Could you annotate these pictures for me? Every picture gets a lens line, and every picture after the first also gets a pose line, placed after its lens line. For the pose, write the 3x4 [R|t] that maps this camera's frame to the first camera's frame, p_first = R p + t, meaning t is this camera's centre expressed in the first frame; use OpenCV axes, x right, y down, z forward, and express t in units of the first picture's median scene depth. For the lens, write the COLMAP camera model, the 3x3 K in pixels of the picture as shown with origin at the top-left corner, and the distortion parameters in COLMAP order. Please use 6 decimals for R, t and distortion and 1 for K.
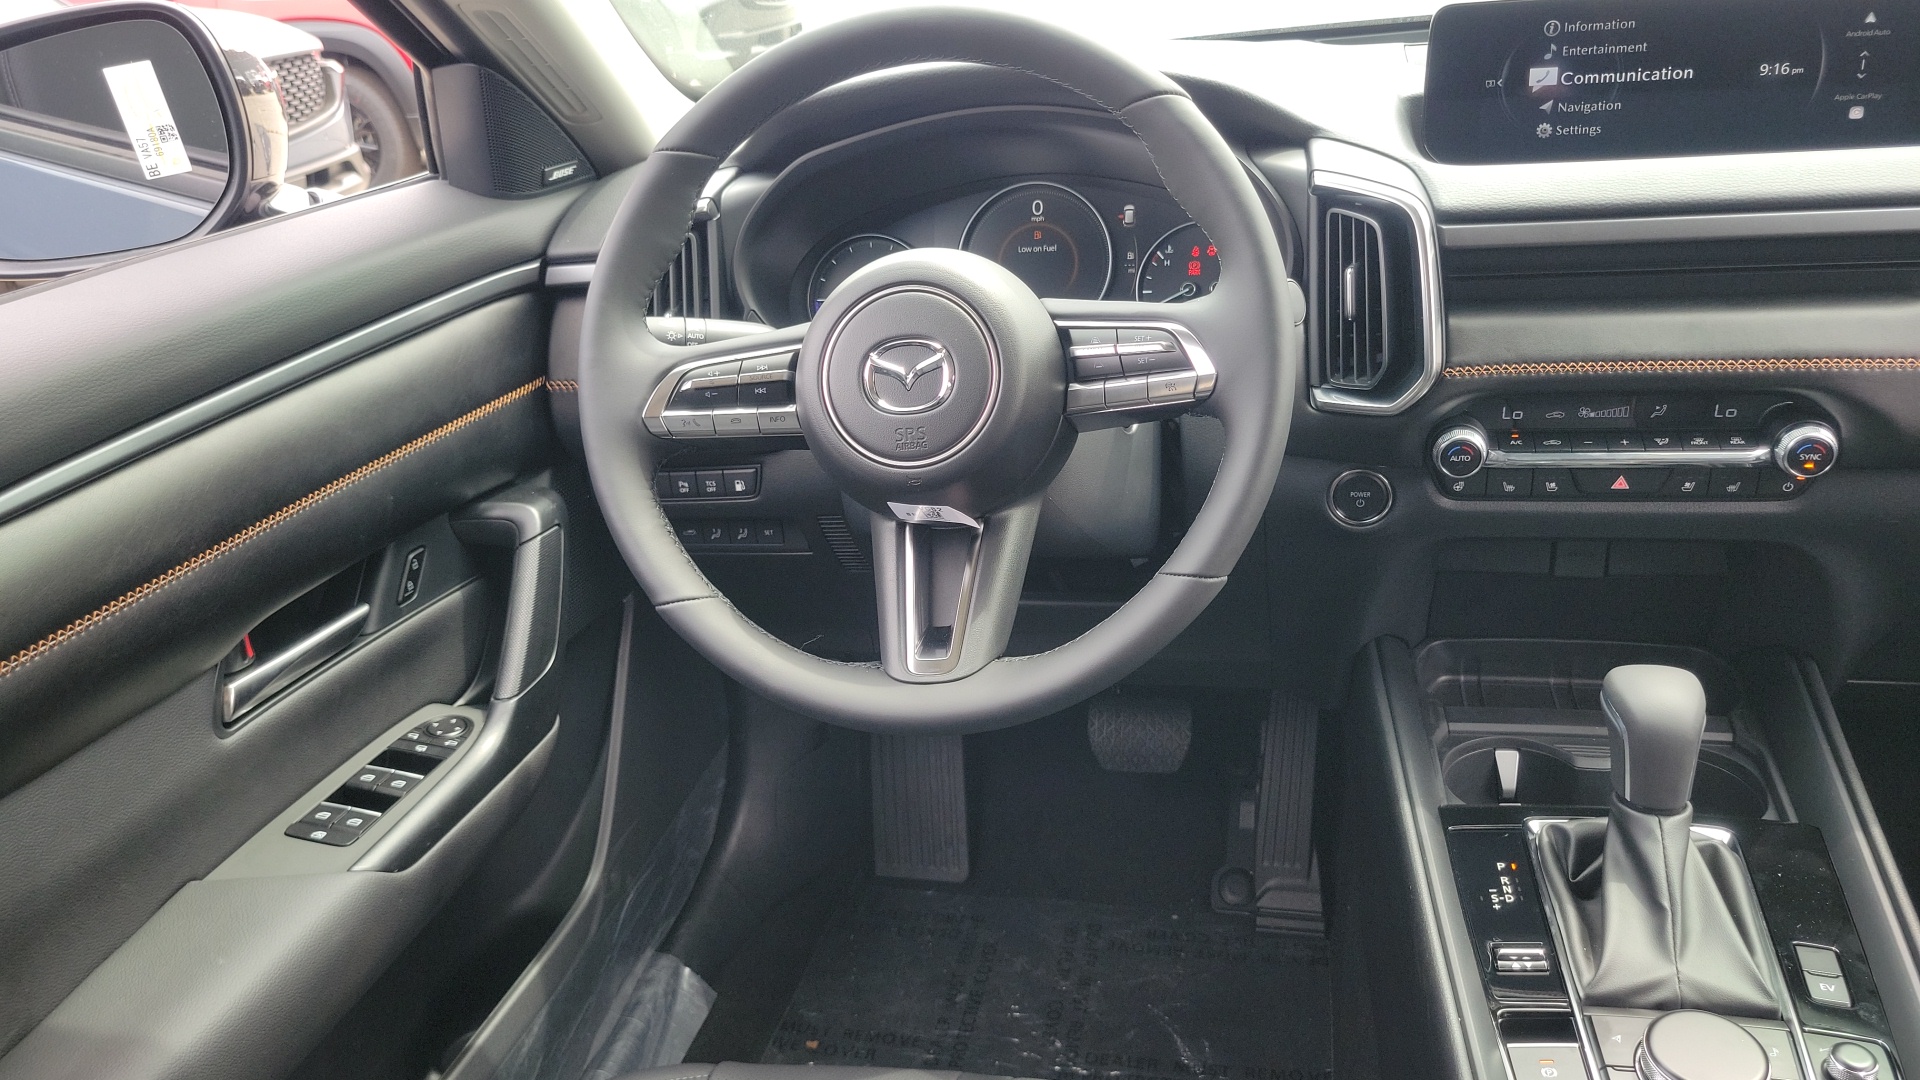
lens RADIAL K [[1443.0, 0, 956.7], [0, 1443.0, 528.3], [0, 0, 1]] dist [0.031112, -0.016239]
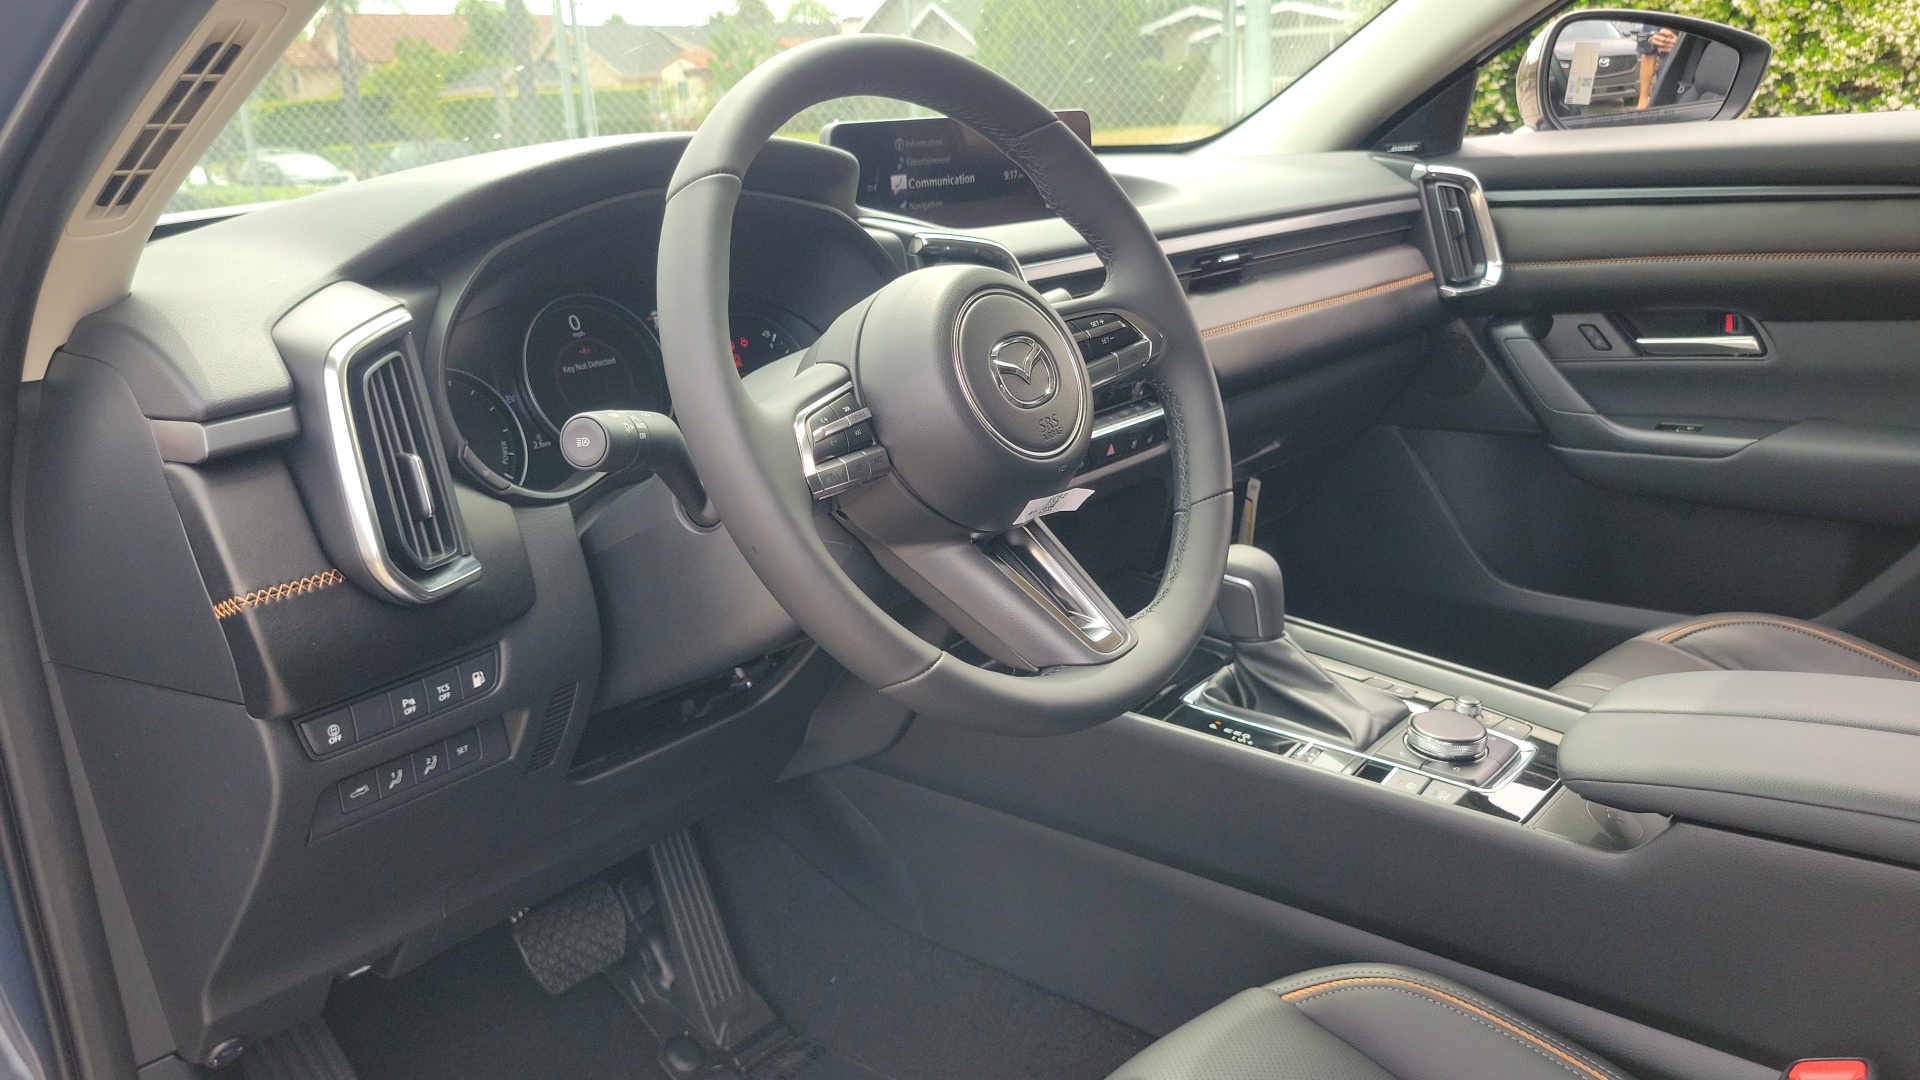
lens RADIAL K [[1443.0, 0, 956.7], [0, 1443.0, 528.3], [0, 0, 1]] dist [0.031112, -0.016239]
pose [[0.481620, -0.188219, 0.855930, -0.733157], [0.354584, 0.935004, 0.006088, -0.021187], [-0.801444, 0.300567, 0.517057, 0.420639]]
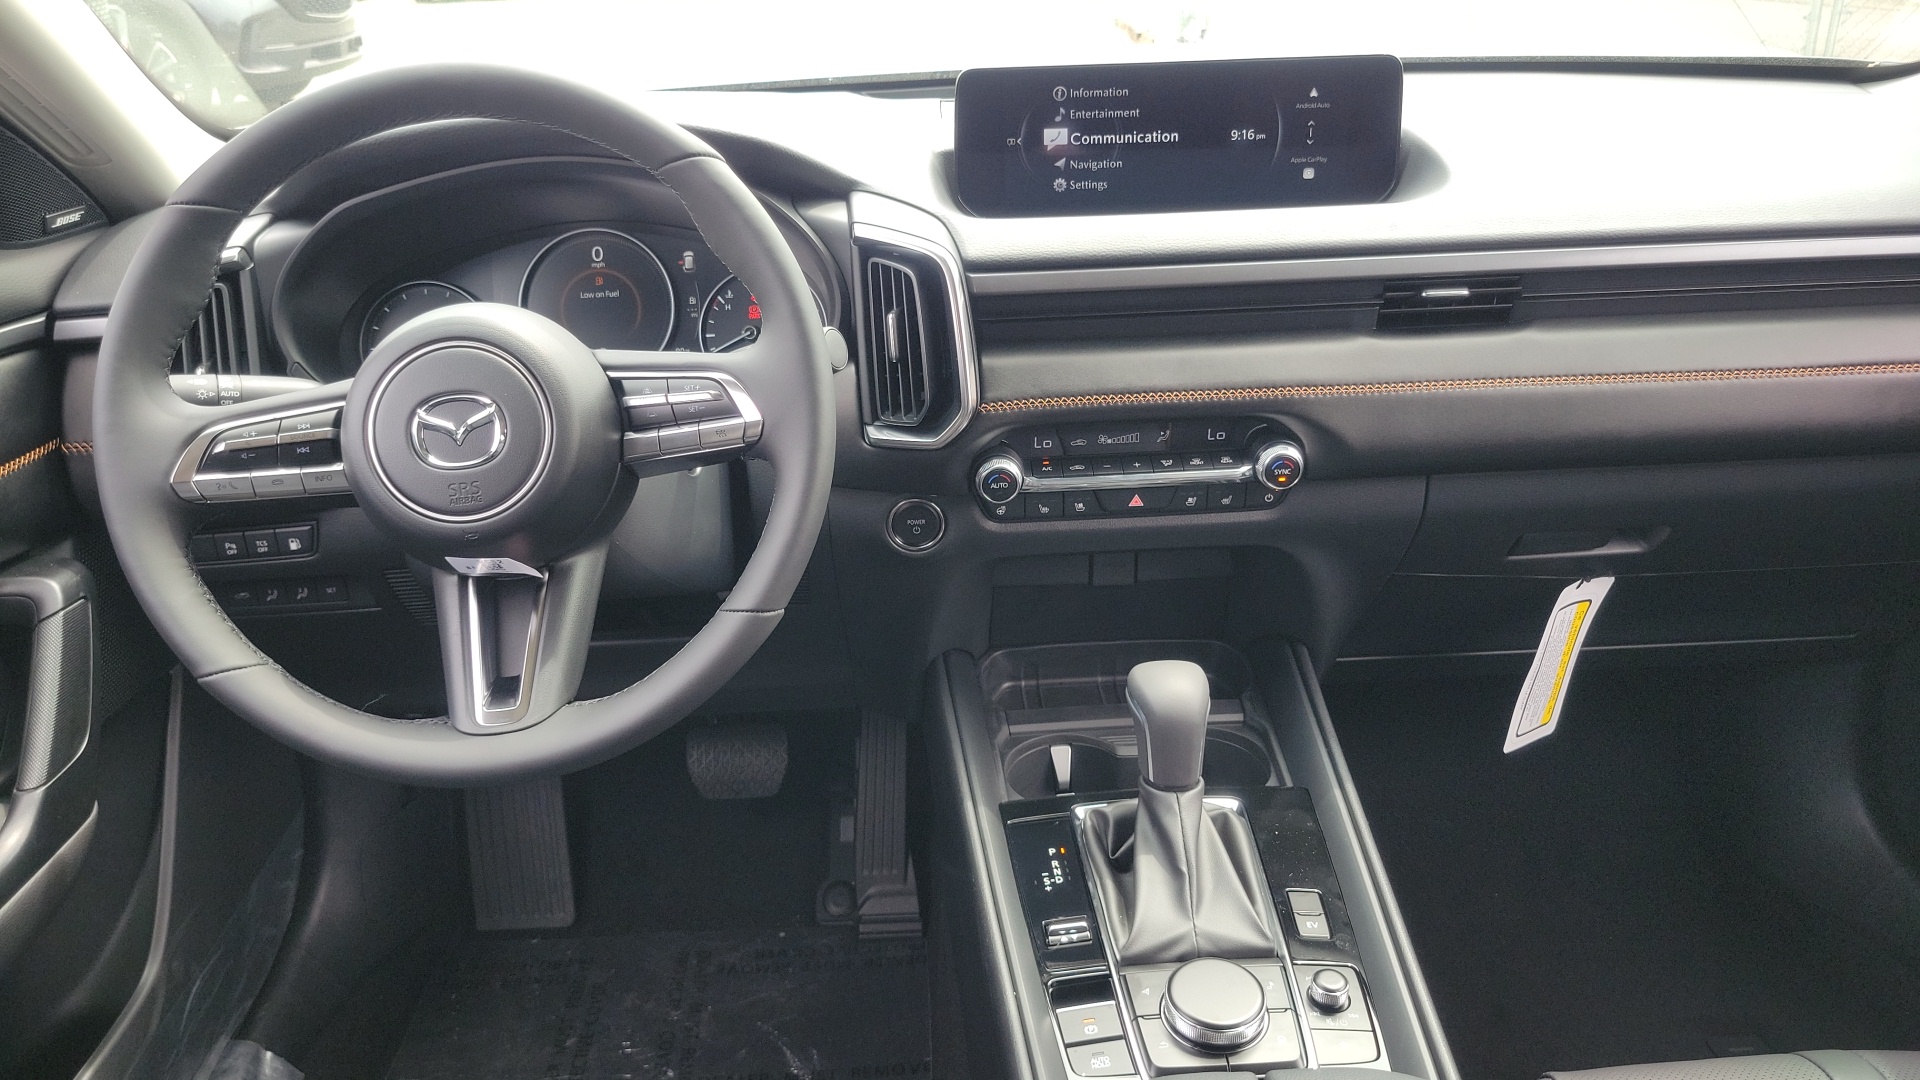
lens RADIAL K [[1461.4, 0, 953.4], [0, 1461.4, 547.8], [0, 0, 1]] dist [0.036758, -0.030494]
pose [[0.967739, -0.055940, 0.245667, 0.037775], [0.055998, 0.998408, 0.006756, -0.010208], [-0.245654, 0.007219, 0.969331, -0.064264]]
